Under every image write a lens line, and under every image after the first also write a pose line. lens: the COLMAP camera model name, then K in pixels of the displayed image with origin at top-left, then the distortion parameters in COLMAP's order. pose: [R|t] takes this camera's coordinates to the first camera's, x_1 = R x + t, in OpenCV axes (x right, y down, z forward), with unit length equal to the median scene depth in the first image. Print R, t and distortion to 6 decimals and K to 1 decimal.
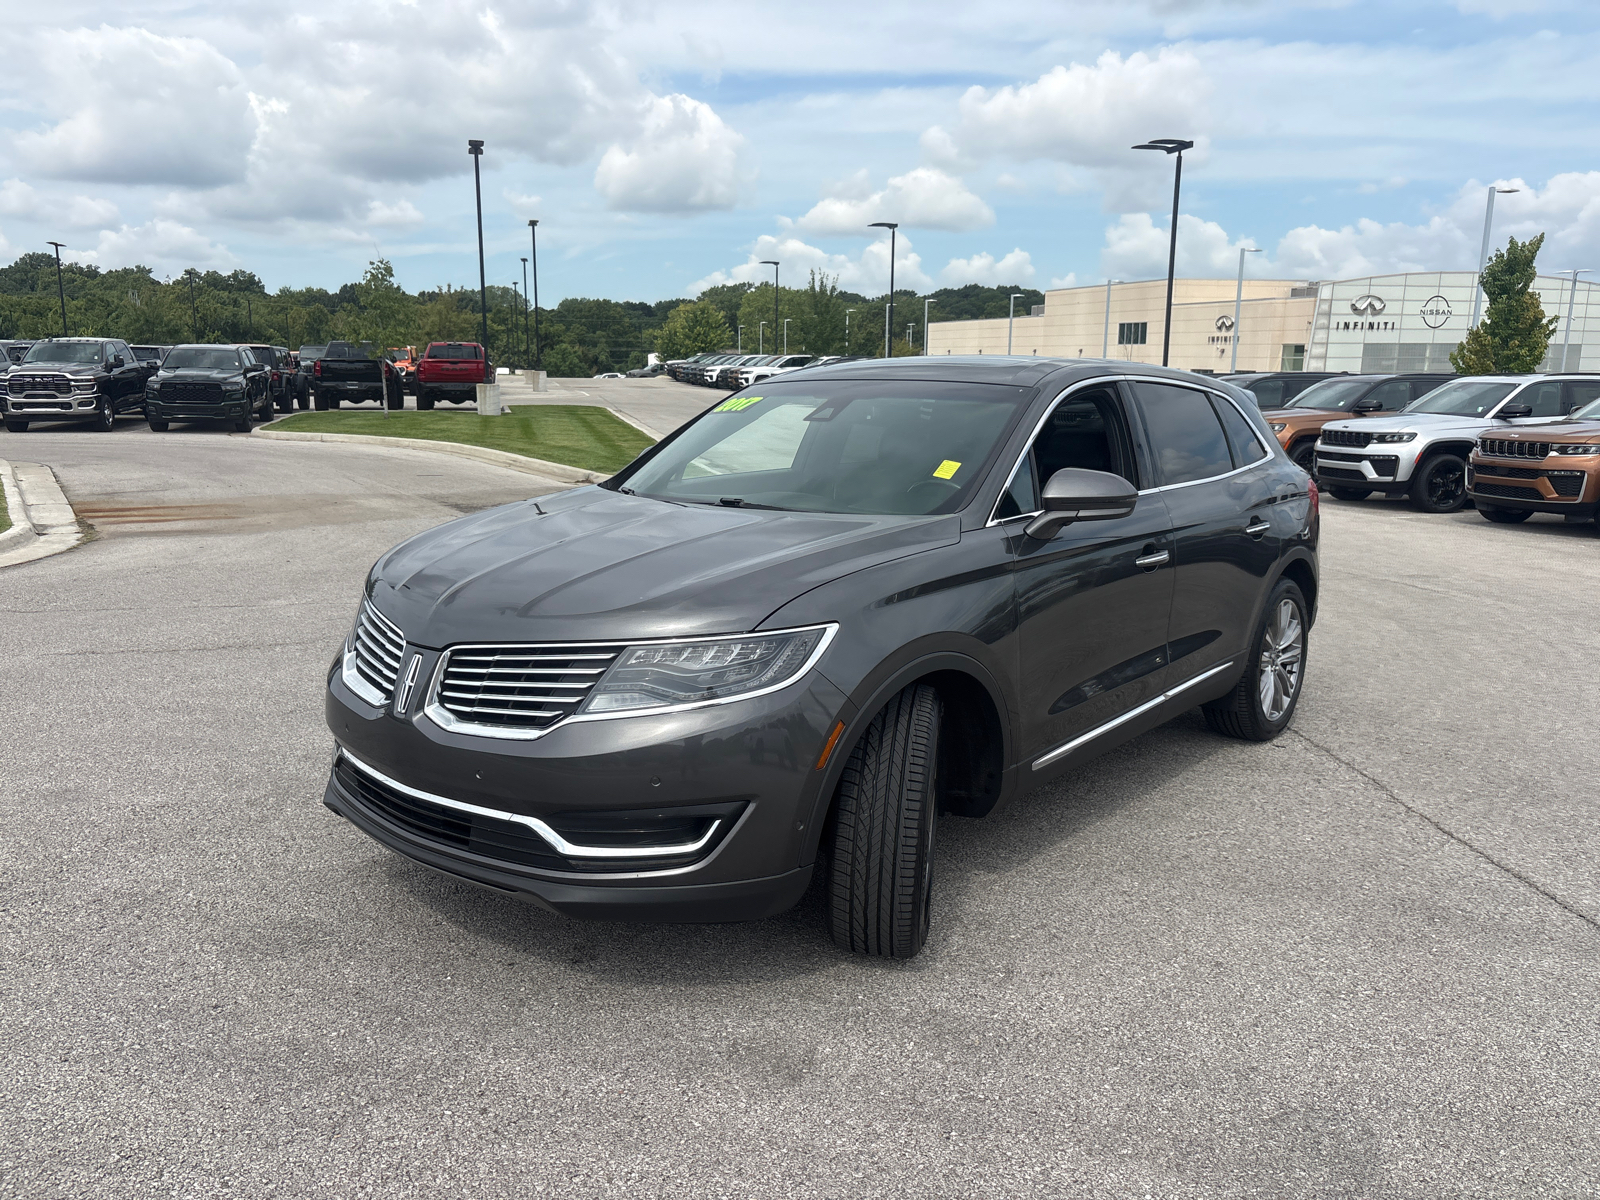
lens RADIAL K [[1259.0, 0, 812.4], [0, 1259.0, 592.8], [0, 0, 1]] dist [0.001434, -0.002550]
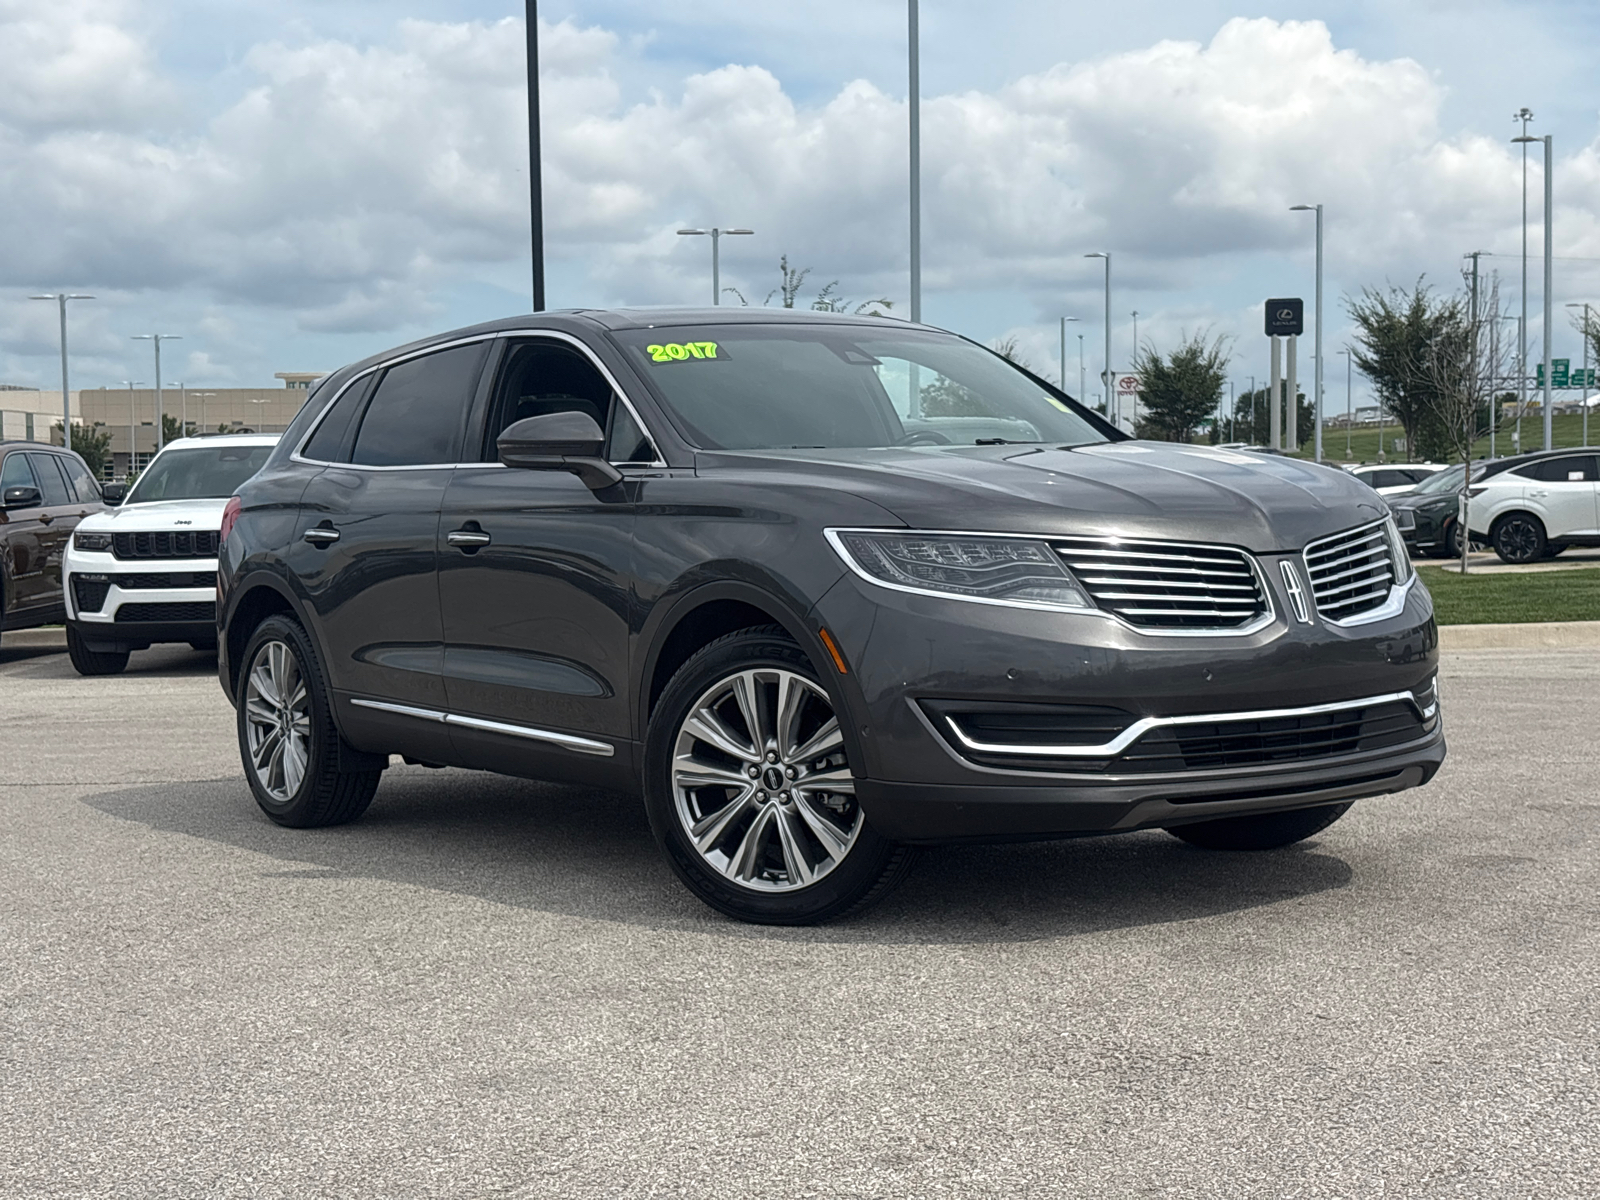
lens RADIAL K [[2413.7, 0, 780.5], [0, 2413.7, 602.7], [0, 0, 1]] dist [0.202673, -0.830789]
pose [[0.250789, -0.056003, 0.966421, -0.149610], [0.192361, 0.981300, 0.006947, -0.000250], [-0.948737, 0.184159, 0.256872, 0.063936]]
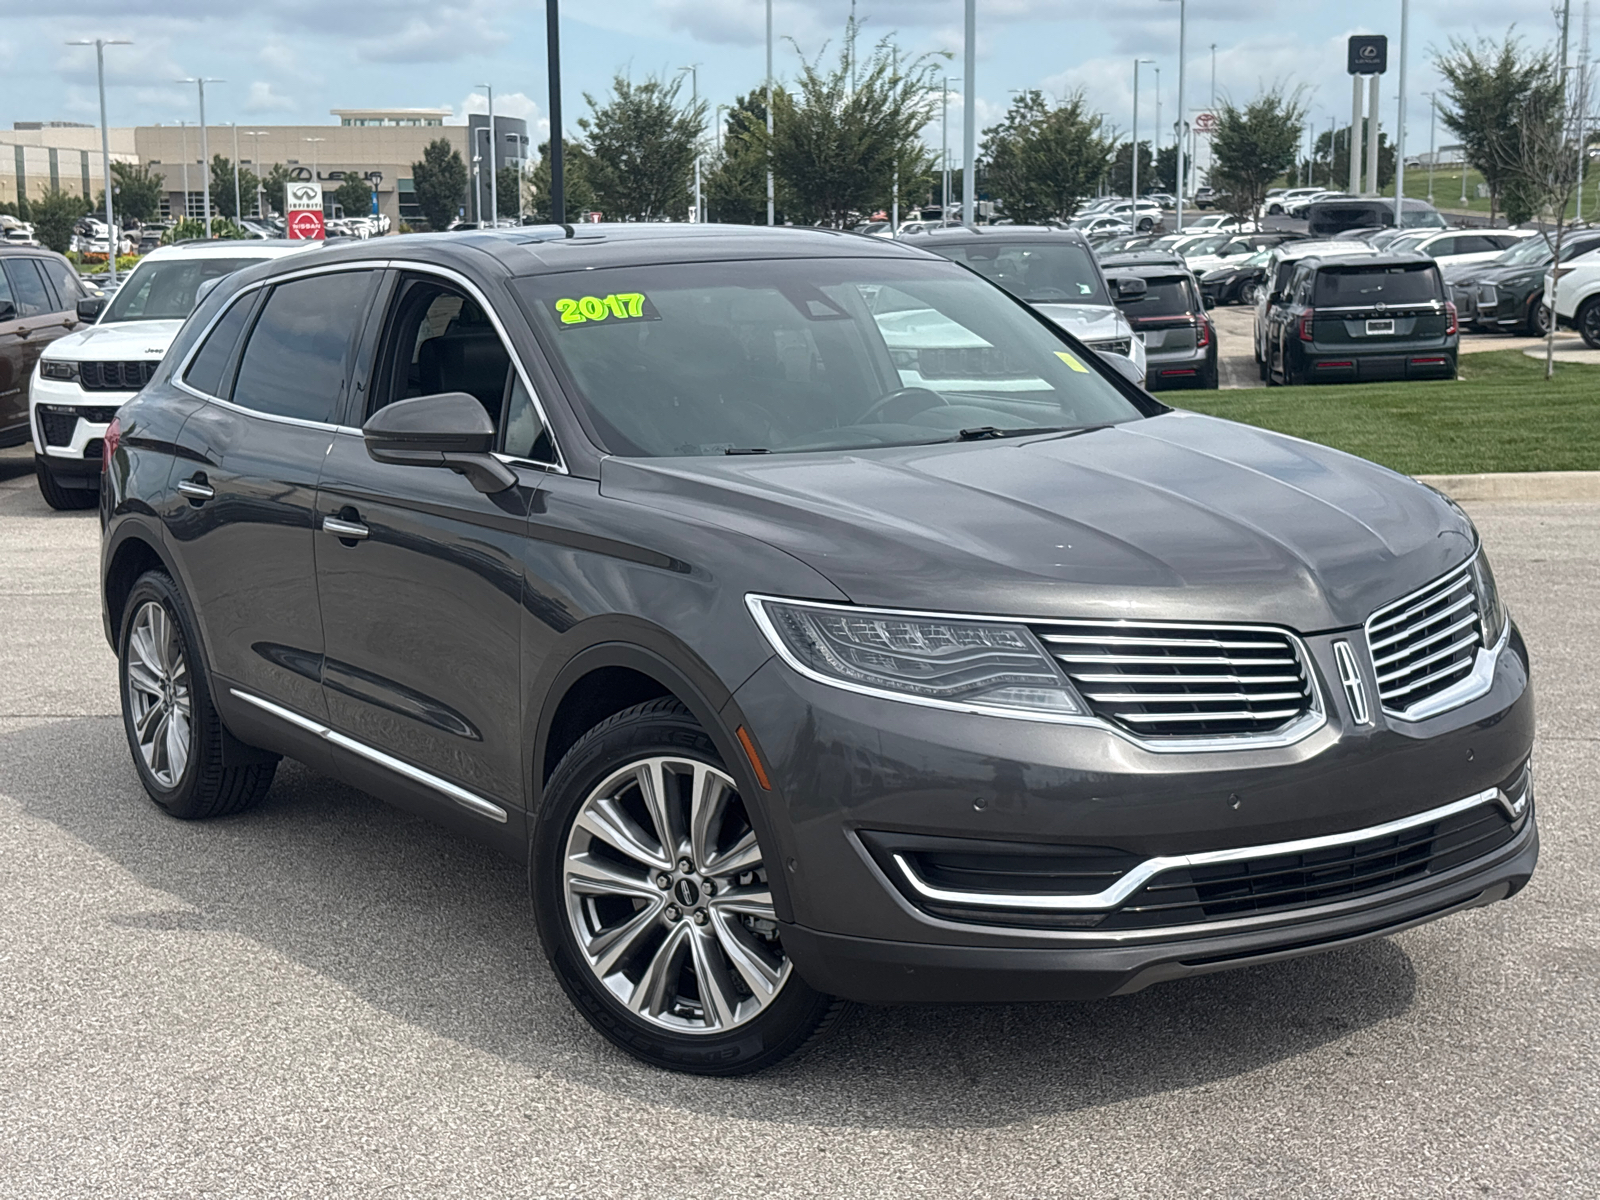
lens RADIAL K [[2413.7, 0, 780.5], [0, 2413.7, 602.7], [0, 0, 1]] dist [0.202673, -0.830789]
pose [[0.277380, -0.156898, 0.947862, -0.119759], [0.187024, 0.976520, 0.106911, -0.012538], [-0.942381, 0.147618, 0.300211, 0.062758]]
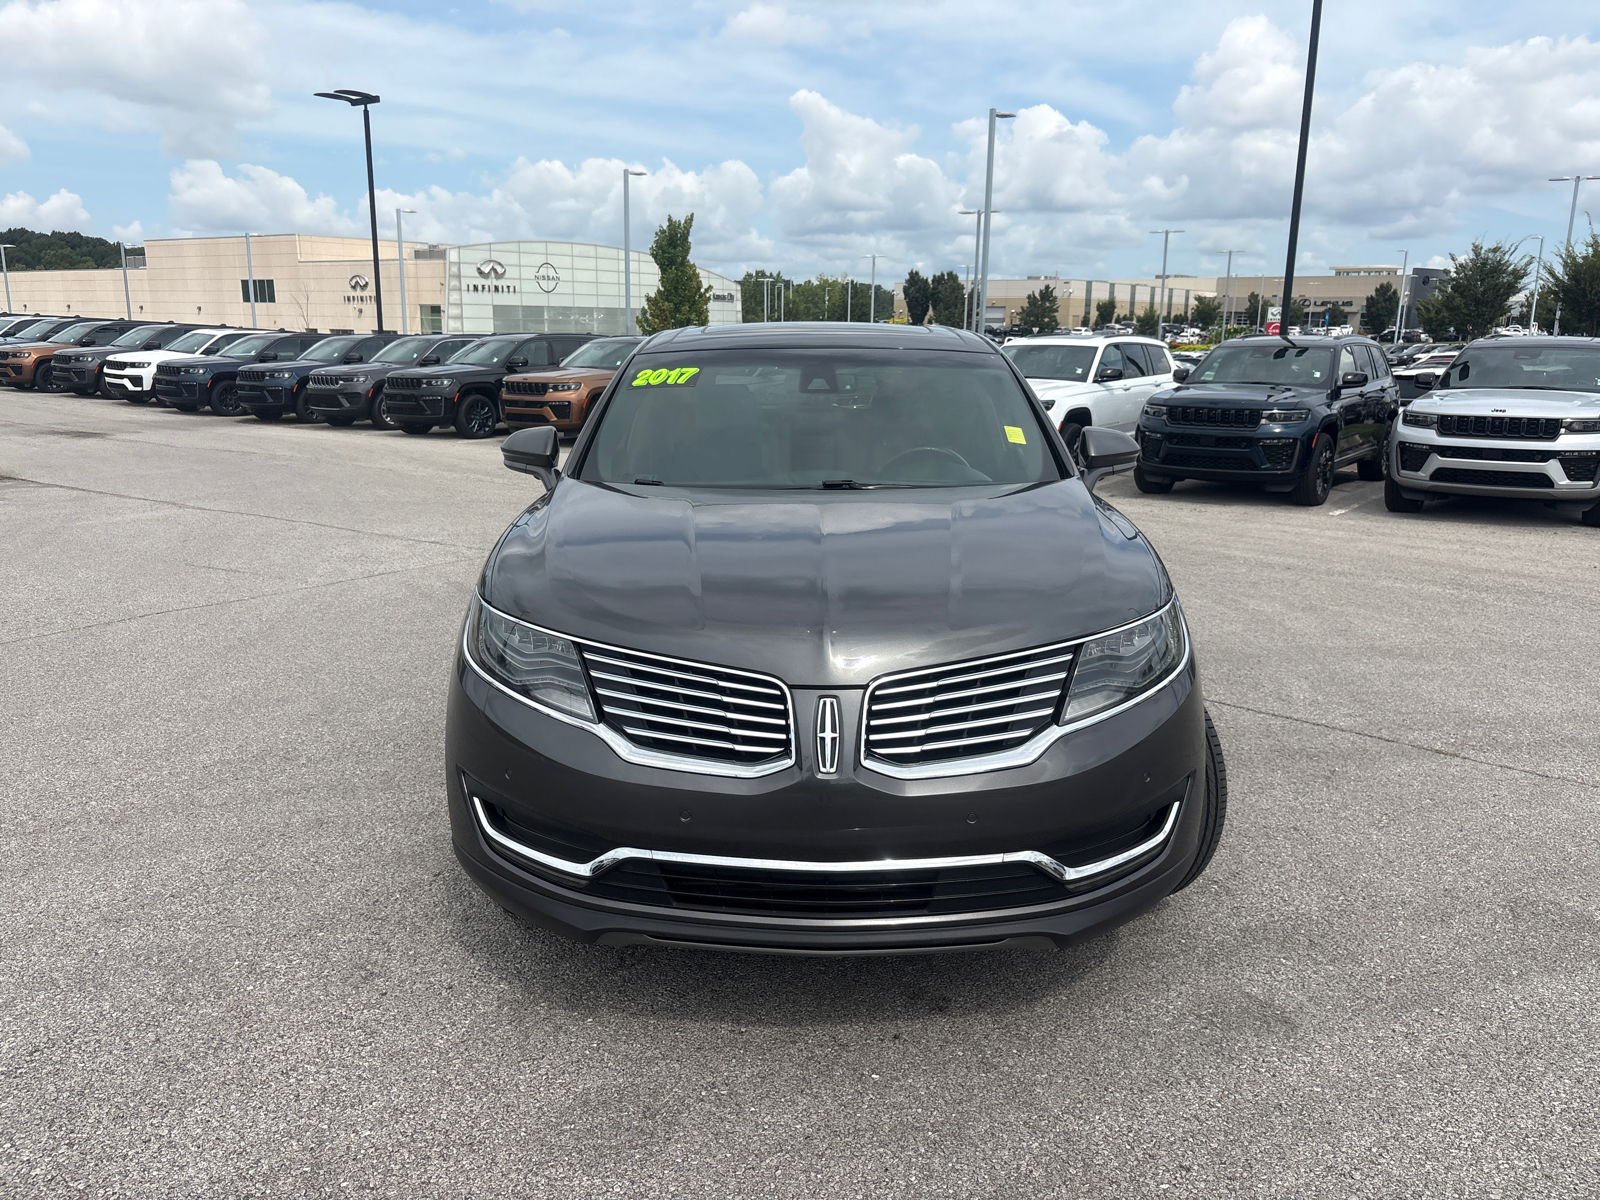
lens RADIAL K [[1219.5, 0, 788.1], [0, 1219.5, 598.1], [0, 0, 1]] dist [0.023030, -0.015944]
pose [[0.767984, -0.136471, 0.625761, -0.057280], [0.110525, 0.990616, 0.080397, -0.005624], [-0.630861, 0.007418, 0.775861, 0.029350]]
